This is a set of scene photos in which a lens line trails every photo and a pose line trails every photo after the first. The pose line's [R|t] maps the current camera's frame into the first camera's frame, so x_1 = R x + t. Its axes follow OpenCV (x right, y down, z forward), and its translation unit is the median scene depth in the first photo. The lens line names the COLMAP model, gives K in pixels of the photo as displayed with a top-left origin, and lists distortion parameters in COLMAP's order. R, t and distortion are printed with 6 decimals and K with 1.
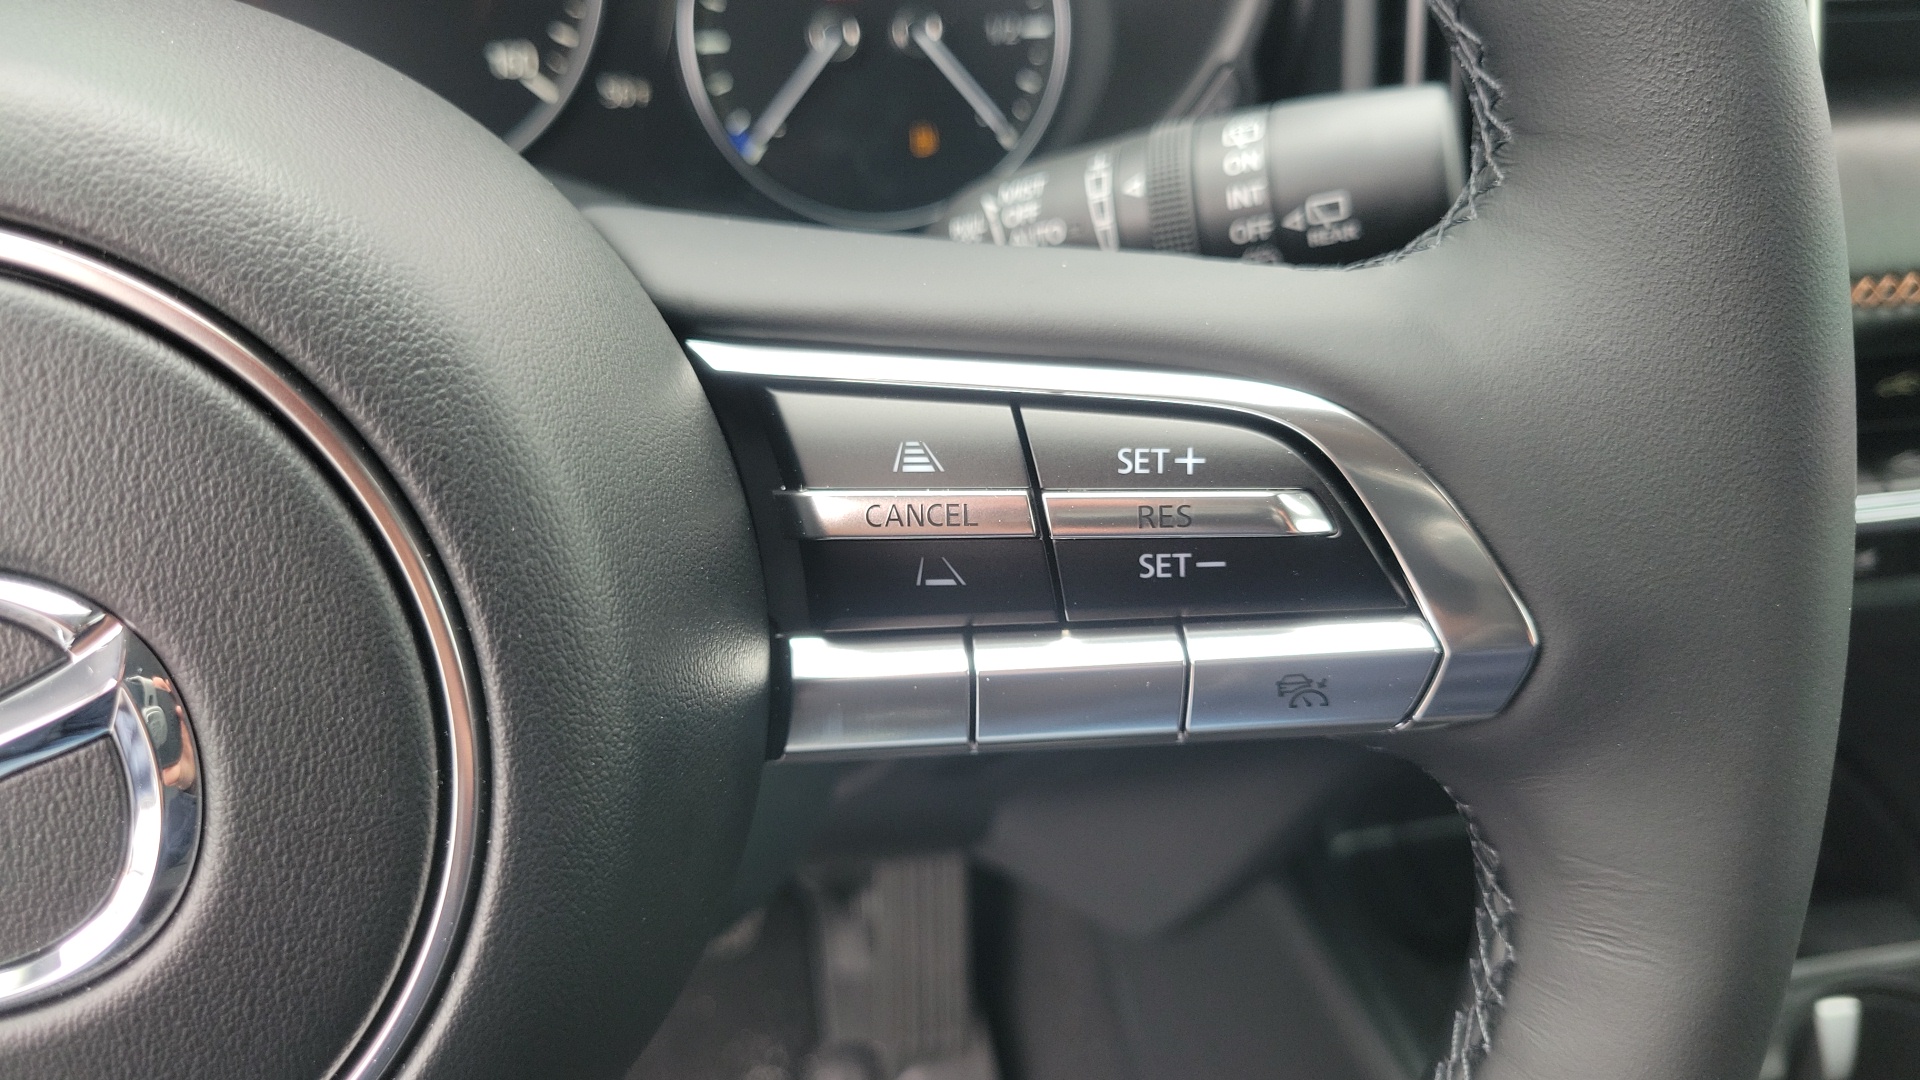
lens RADIAL K [[1505.4, 0, 959.3], [0, 1505.4, 570.9], [0, 0, 1]] dist [-0.004005, -0.001689]
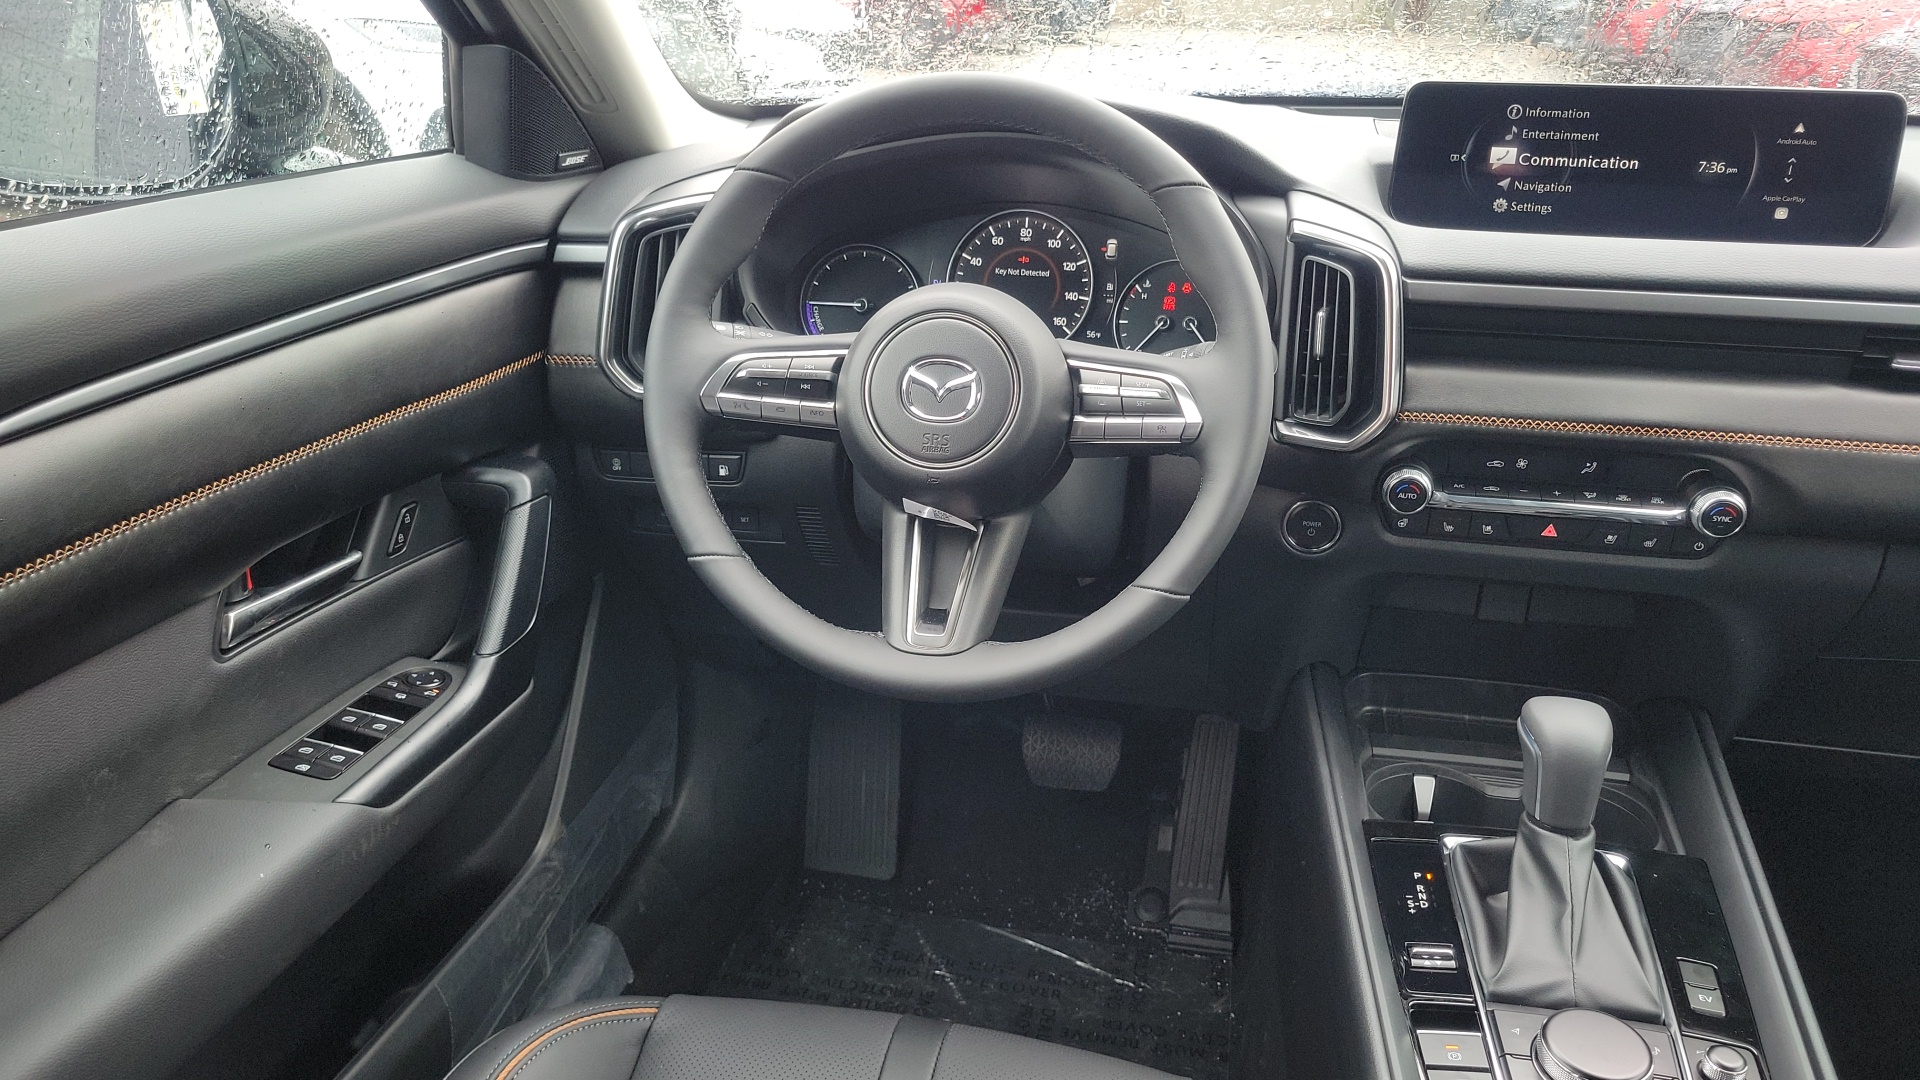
lens RADIAL K [[1443.4, 0, 965.7], [0, 1443.4, 541.0], [0, 0, 1]] dist [0.049222, -0.034377]
pose [[0.926444, 0.136120, -0.350961, 1.384322], [-0.209409, 0.961115, -0.180018, 1.475046], [0.312810, 0.240271, 0.918923, -3.702630]]
